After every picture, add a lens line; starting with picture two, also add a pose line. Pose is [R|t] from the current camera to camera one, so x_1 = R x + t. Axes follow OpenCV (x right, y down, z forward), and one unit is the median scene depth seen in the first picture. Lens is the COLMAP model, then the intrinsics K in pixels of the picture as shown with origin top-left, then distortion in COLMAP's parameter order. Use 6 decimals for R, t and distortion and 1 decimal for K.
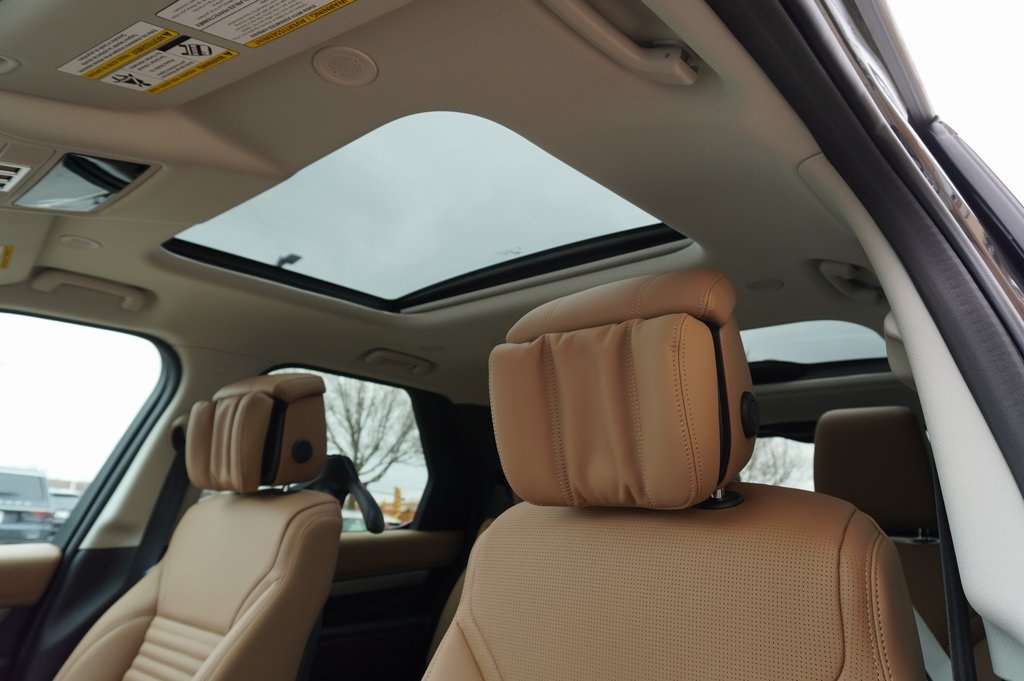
lens RADIAL K [[687.9, 0, 516.1], [0, 687.9, 344.3], [0, 0, 1]] dist [-0.043599, 0.037486]
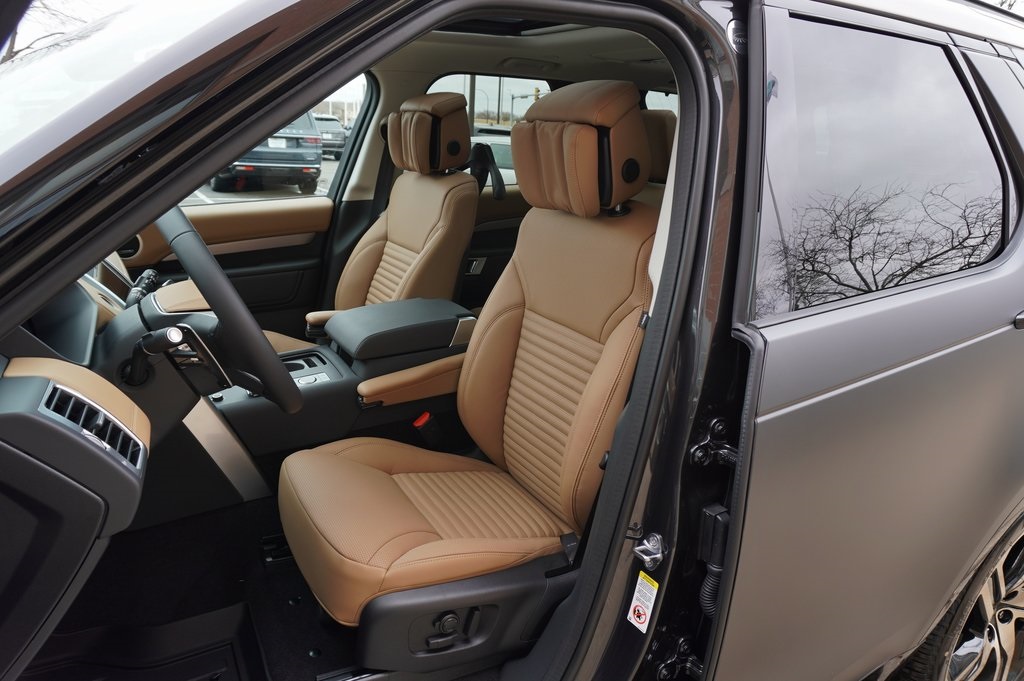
lens RADIAL K [[687.9, 0, 516.1], [0, 687.9, 344.3], [0, 0, 1]] dist [-0.043599, 0.037486]
pose [[0.950216, 0.097606, -0.295911, 0.322691], [0.069677, 0.859063, 0.507105, -0.236412], [0.303703, -0.502478, 0.809494, -0.448965]]
